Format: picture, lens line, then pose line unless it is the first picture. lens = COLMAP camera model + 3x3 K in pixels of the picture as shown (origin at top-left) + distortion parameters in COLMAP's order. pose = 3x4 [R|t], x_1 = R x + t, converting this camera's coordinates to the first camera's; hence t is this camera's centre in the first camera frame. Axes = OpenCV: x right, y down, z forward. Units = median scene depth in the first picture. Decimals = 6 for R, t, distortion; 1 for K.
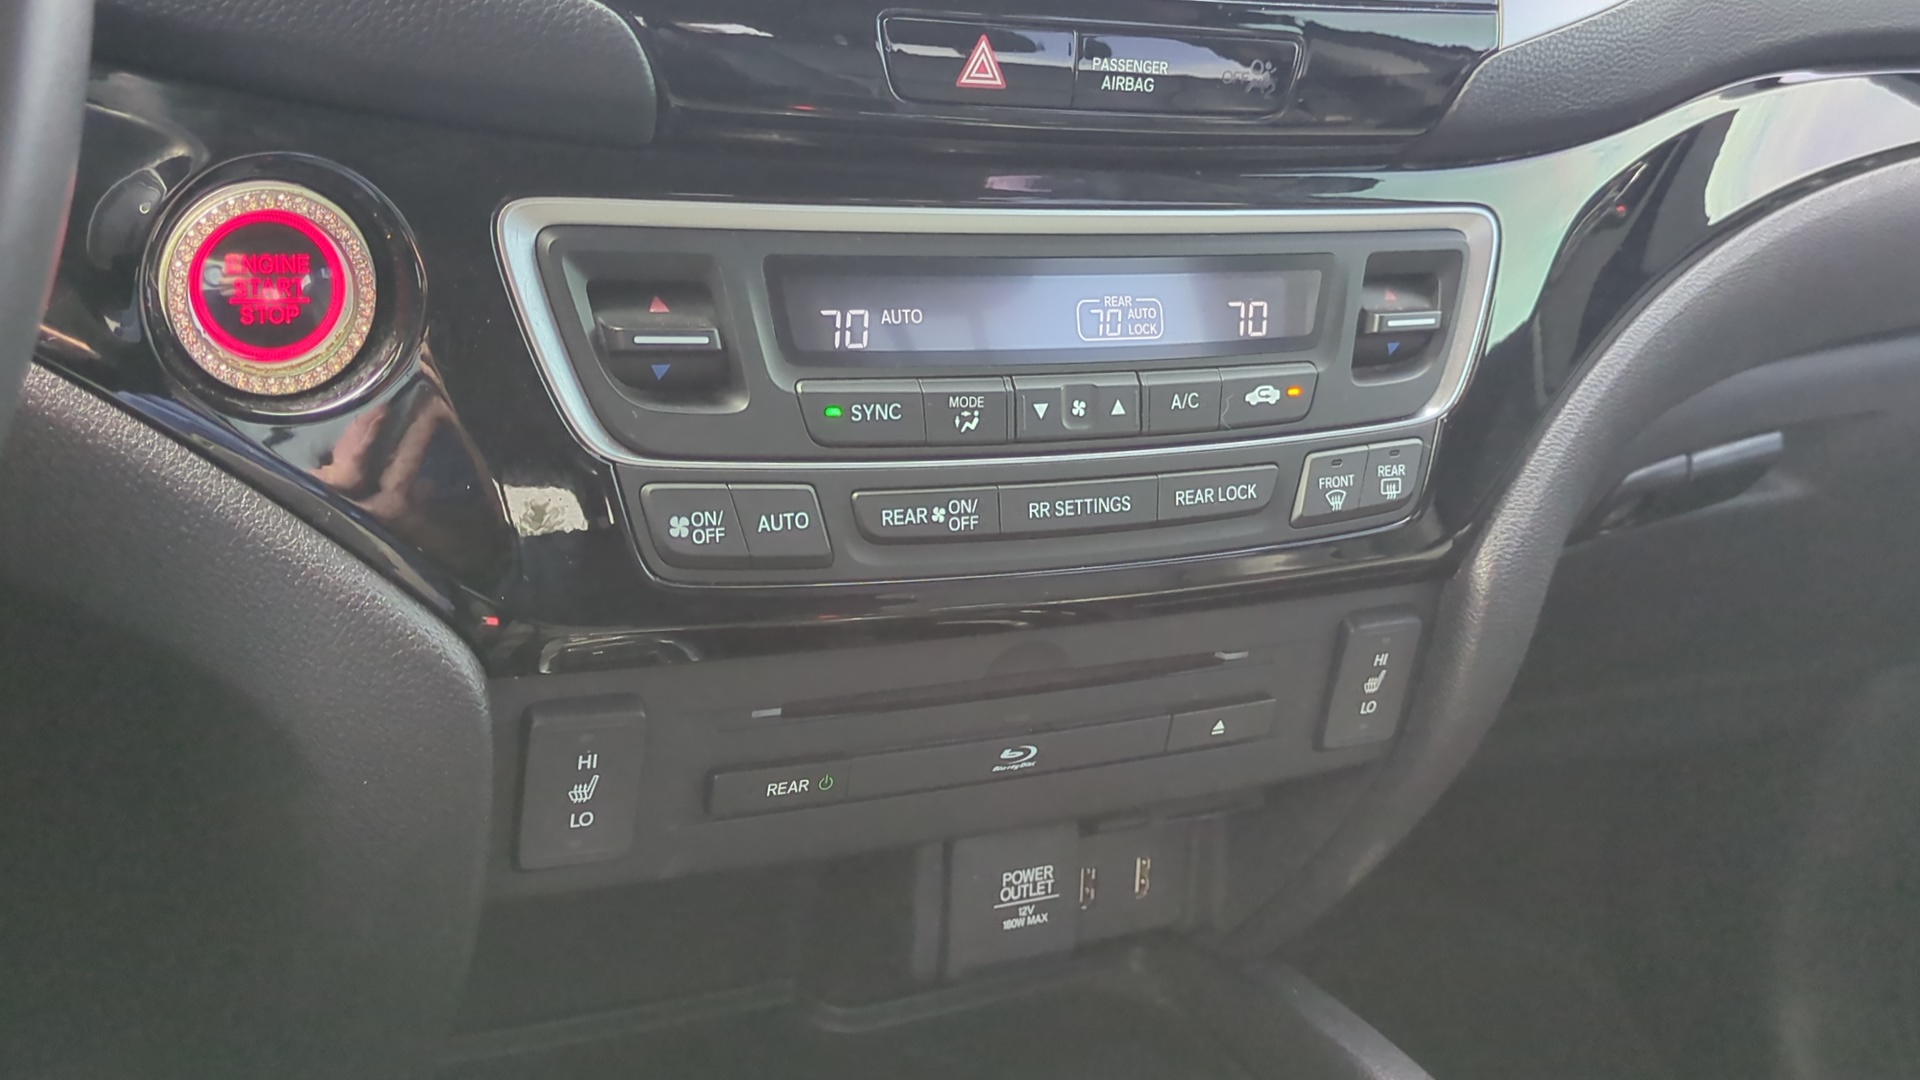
lens RADIAL K [[2164.5, 0, 958.3], [0, 2164.5, 540.7], [0, 0, 1]] dist [0.089472, -0.241507]
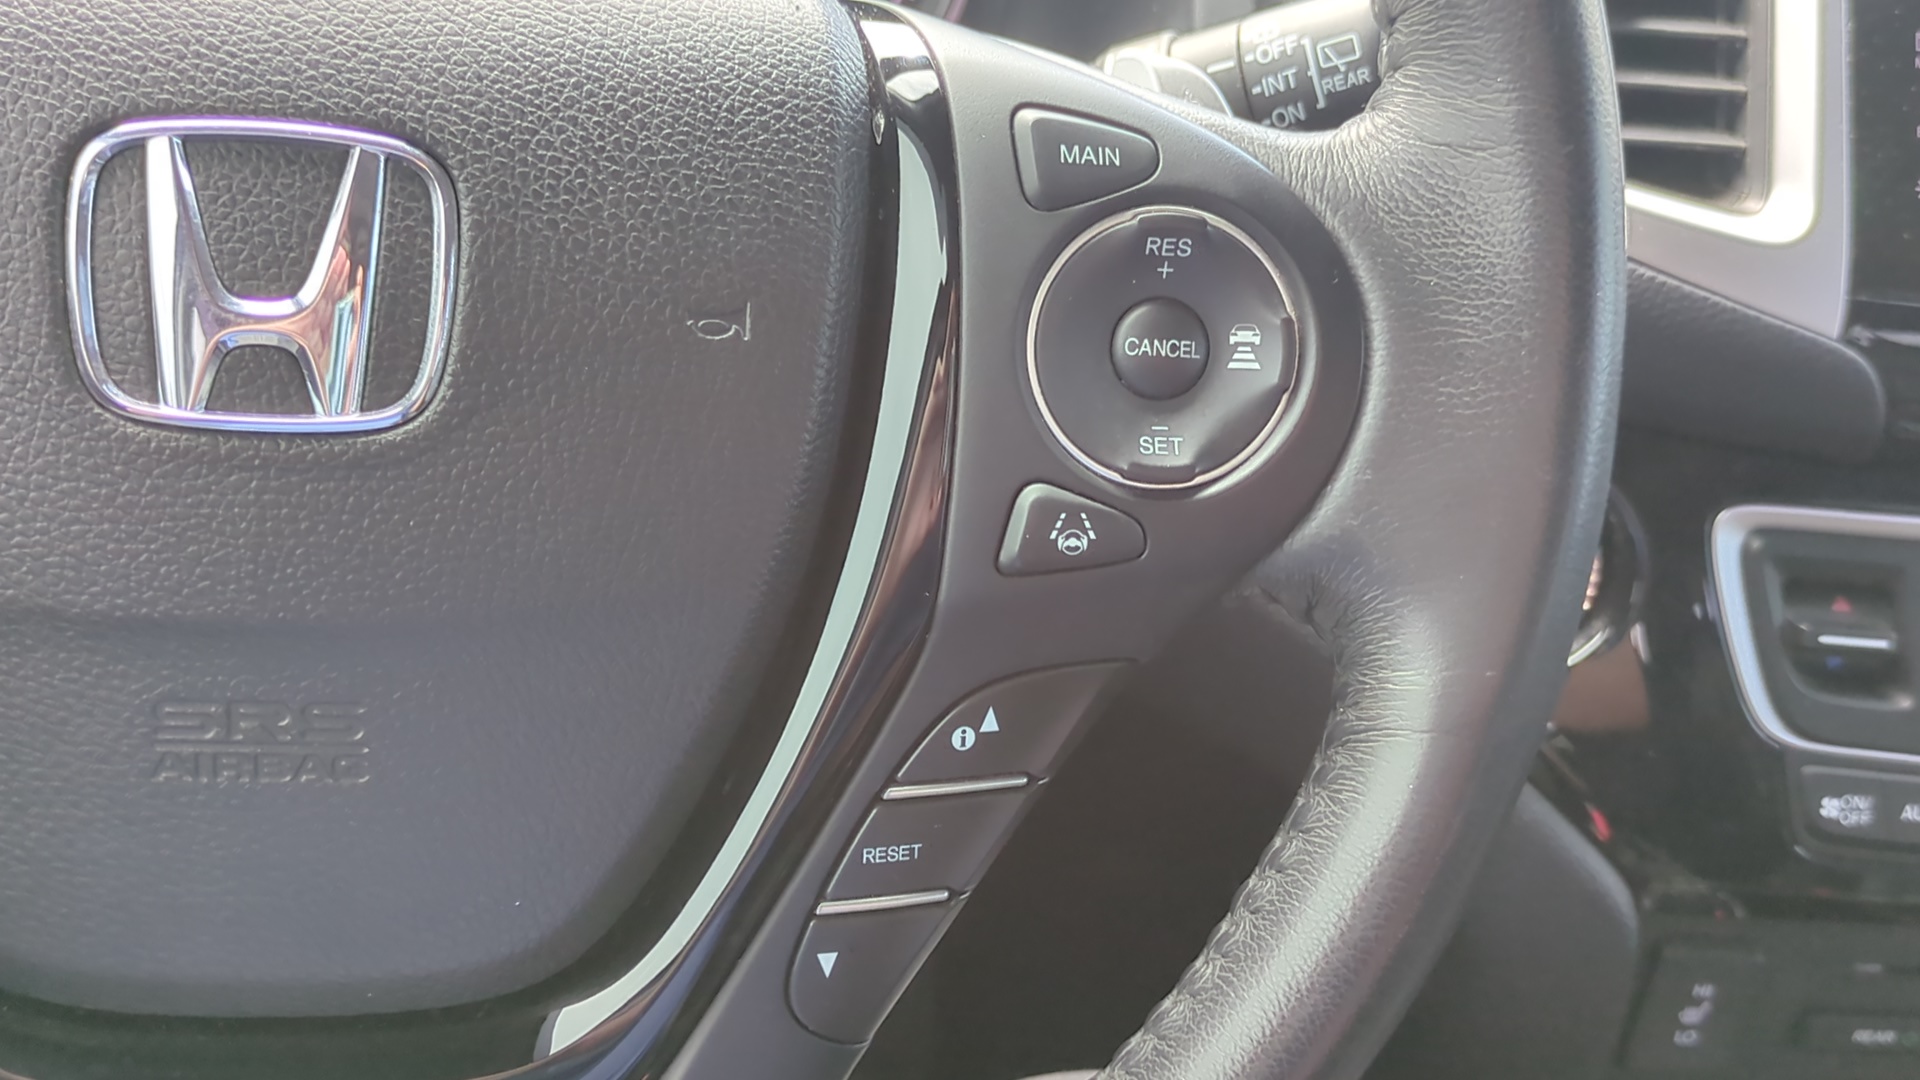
lens RADIAL K [[2164.5, 0, 958.3], [0, 2164.5, 540.7], [0, 0, 1]] dist [0.089472, -0.241507]
pose [[0.926895, 0.143589, -0.346766, -0.153176], [-0.126198, 0.989363, 0.072354, -0.143434], [0.353467, -0.023304, 0.935157, -0.156615]]
